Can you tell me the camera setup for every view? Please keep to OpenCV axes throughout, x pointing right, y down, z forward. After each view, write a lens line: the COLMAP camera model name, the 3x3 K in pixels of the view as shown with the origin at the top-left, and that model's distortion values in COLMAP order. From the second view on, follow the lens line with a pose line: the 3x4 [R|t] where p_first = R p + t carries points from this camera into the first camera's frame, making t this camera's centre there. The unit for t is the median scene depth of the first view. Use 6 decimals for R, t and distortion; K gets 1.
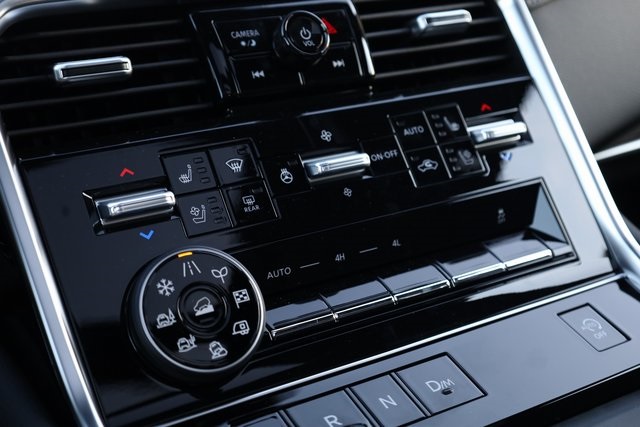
lens RADIAL K [[935.2, 0, 320.0], [0, 935.2, 213.5], [0, 0, 1]] dist [-0.018160, -0.072364]
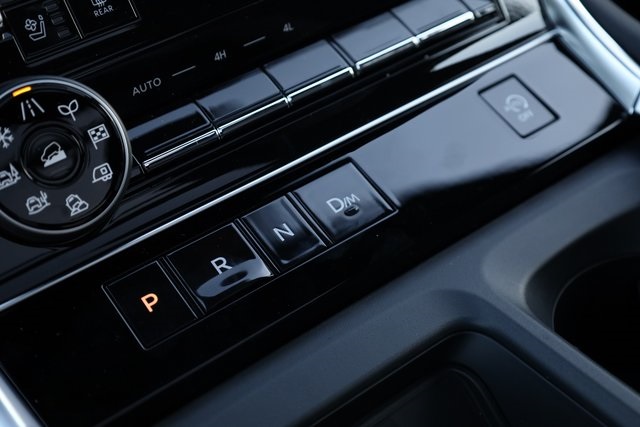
lens RADIAL K [[935.2, 0, 320.0], [0, 935.2, 213.5], [0, 0, 1]] dist [-0.018160, -0.072364]
pose [[0.996058, -0.074281, 0.048491, 0.066800], [0.050757, 0.925557, 0.375191, -0.148291], [-0.072751, -0.371251, 0.925678, 0.189388]]
